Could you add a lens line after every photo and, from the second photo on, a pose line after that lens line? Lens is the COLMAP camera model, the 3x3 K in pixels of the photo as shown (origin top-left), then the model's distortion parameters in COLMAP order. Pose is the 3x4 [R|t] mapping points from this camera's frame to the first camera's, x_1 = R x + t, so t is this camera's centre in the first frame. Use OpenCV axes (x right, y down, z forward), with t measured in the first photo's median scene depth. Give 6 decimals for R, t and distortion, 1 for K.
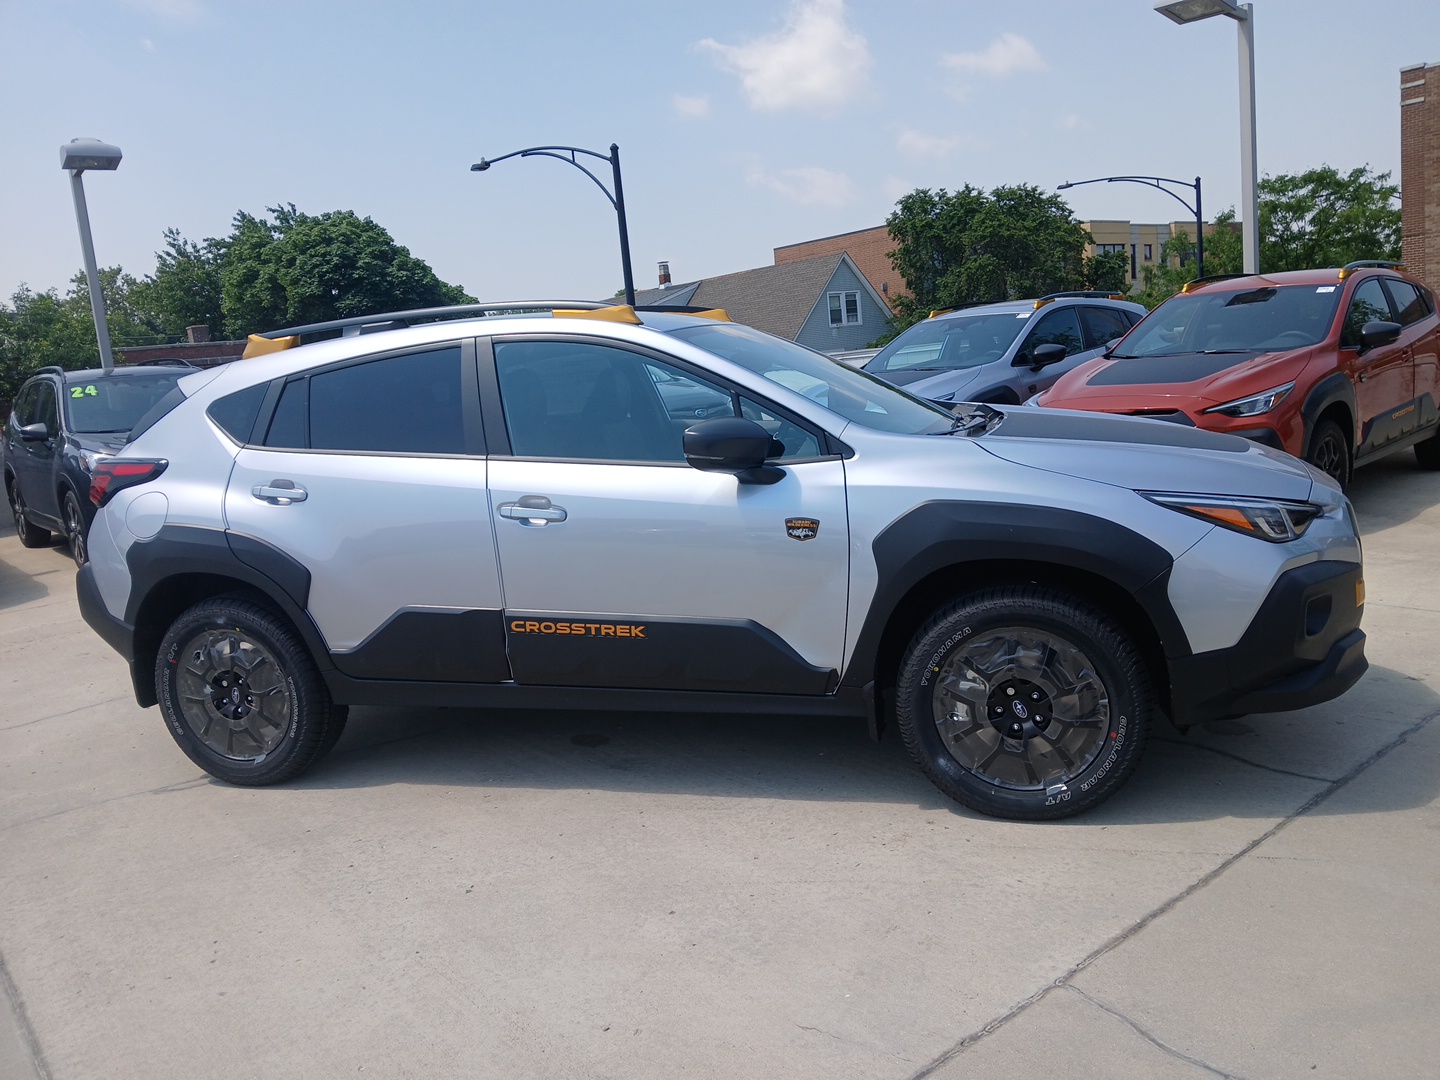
lens RADIAL K [[1137.0, 0, 719.7], [0, 1137.0, 565.4], [0, 0, 1]] dist [0.080178, -0.166052]
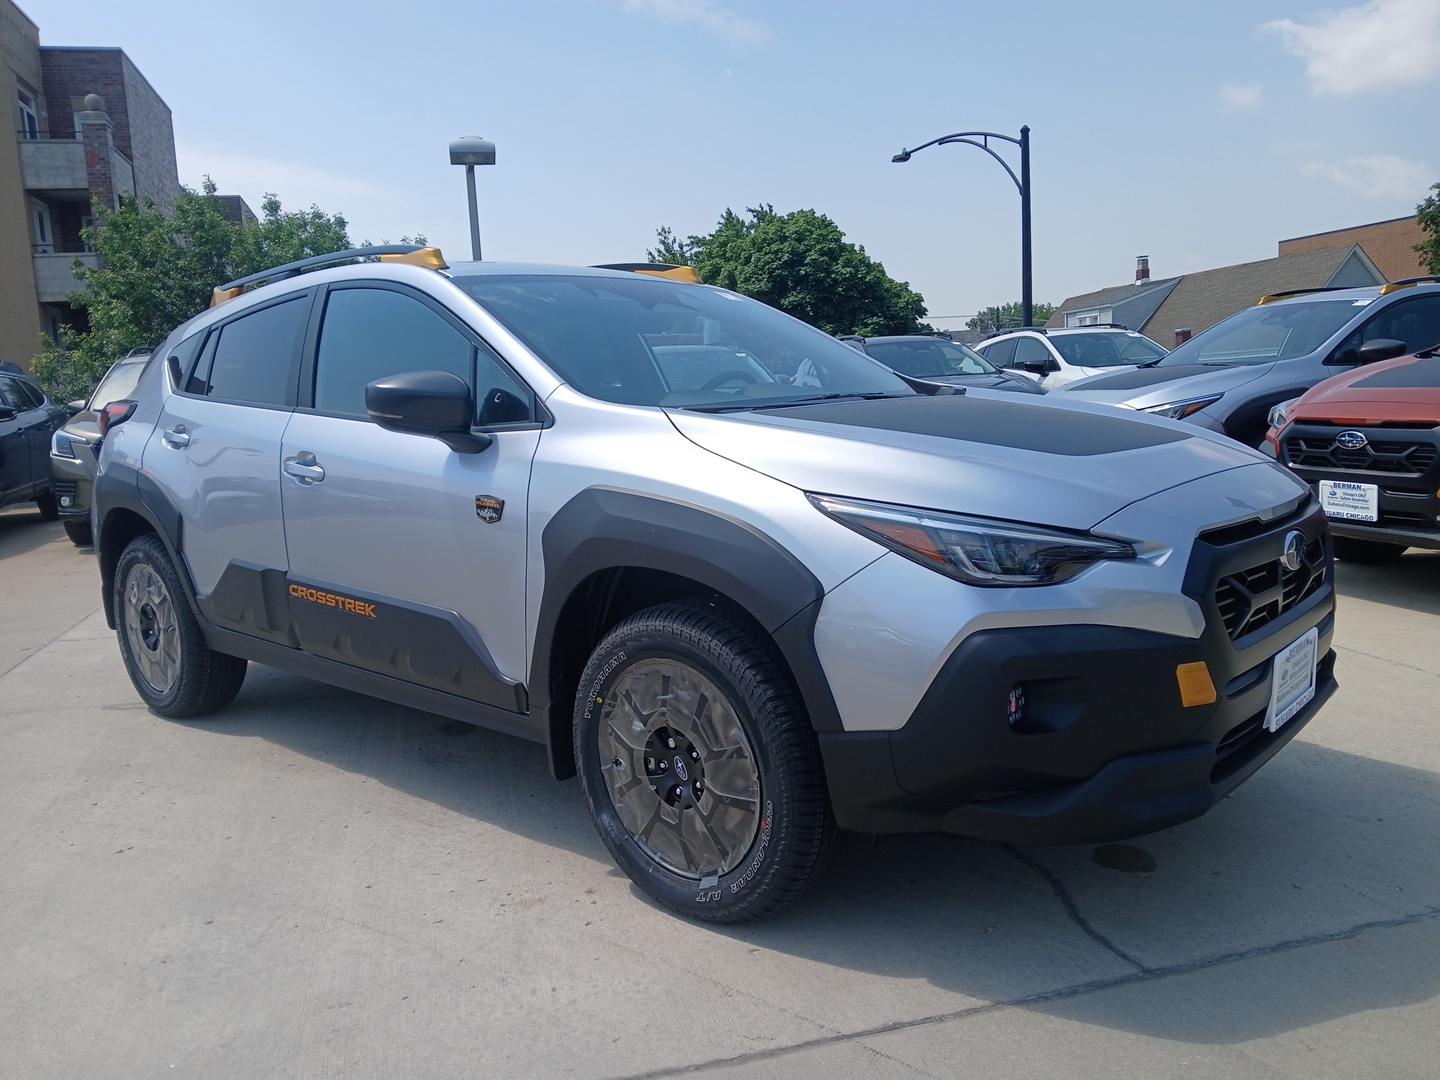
lens RADIAL K [[1133.4, 0, 720.5], [0, 1133.4, 555.8], [0, 0, 1]] dist [0.094274, -0.163057]
pose [[0.906868, 0.103164, -0.408593, 0.333461], [-0.106811, 0.994181, 0.013952, -0.016348], [0.407655, 0.030990, 0.912610, 0.180326]]
